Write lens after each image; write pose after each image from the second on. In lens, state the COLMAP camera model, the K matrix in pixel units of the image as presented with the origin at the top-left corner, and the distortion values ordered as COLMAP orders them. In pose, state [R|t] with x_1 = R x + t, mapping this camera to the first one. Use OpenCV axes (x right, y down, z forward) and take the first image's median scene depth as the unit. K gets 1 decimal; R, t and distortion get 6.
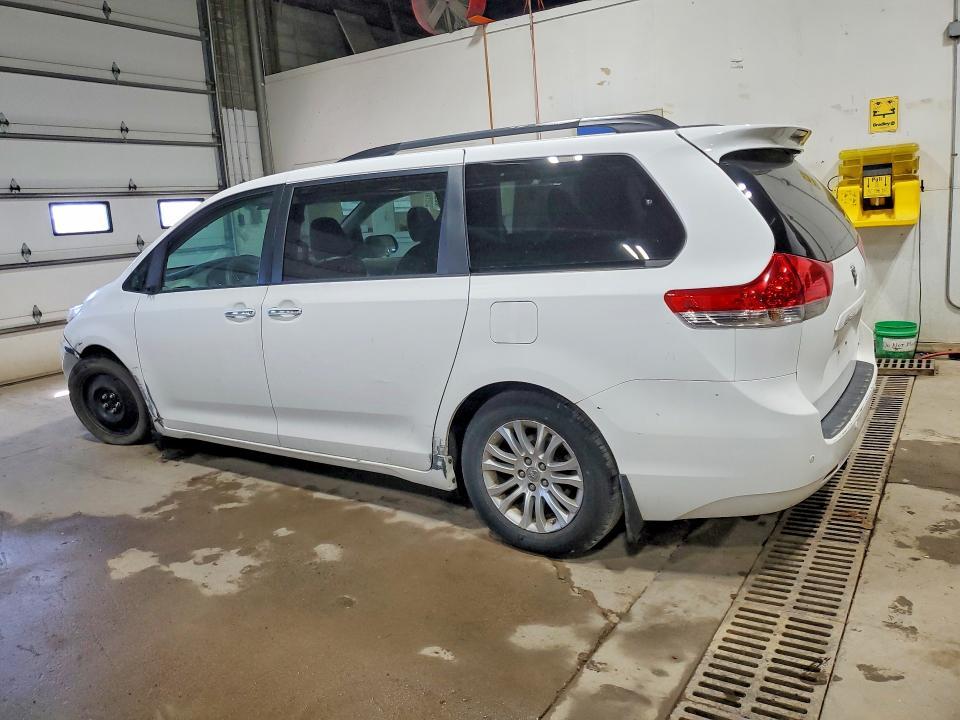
lens RADIAL K [[762.8, 0, 463.2], [0, 762.8, 351.5], [0, 0, 1]] dist [0.011421, 0.004311]
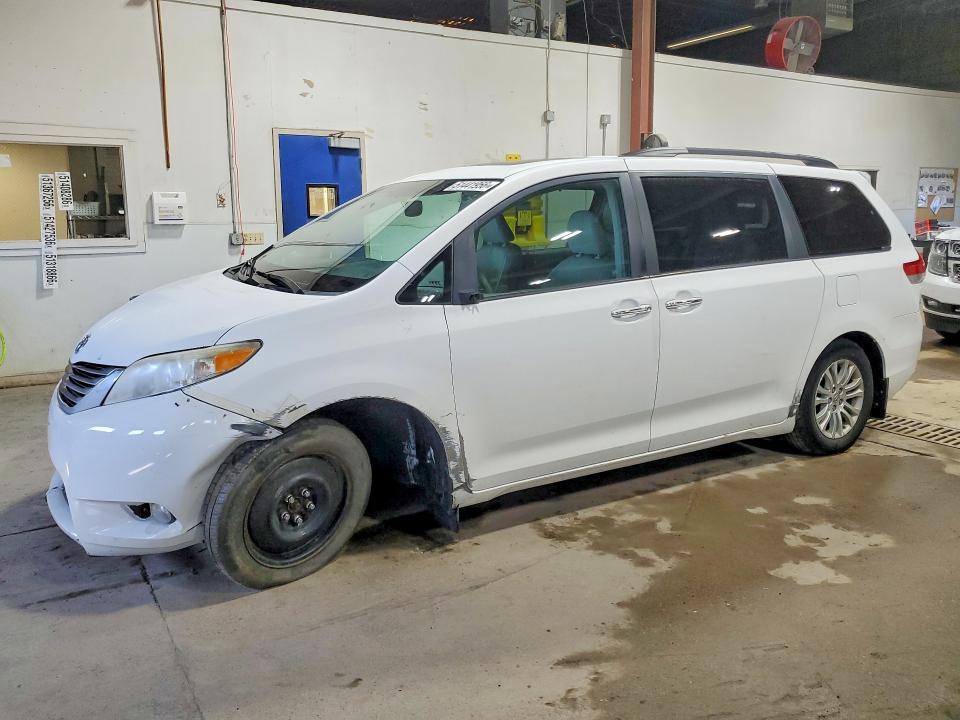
lens RADIAL K [[762.8, 0, 475.5], [0, 762.8, 355.4], [0, 0, 1]] dist [0.011421, 0.004311]
pose [[0.403652, -0.103439, 0.909046, -1.186235], [0.149357, 0.987710, 0.046069, -0.067691], [-0.902639, 0.117176, 0.414140, 0.811761]]
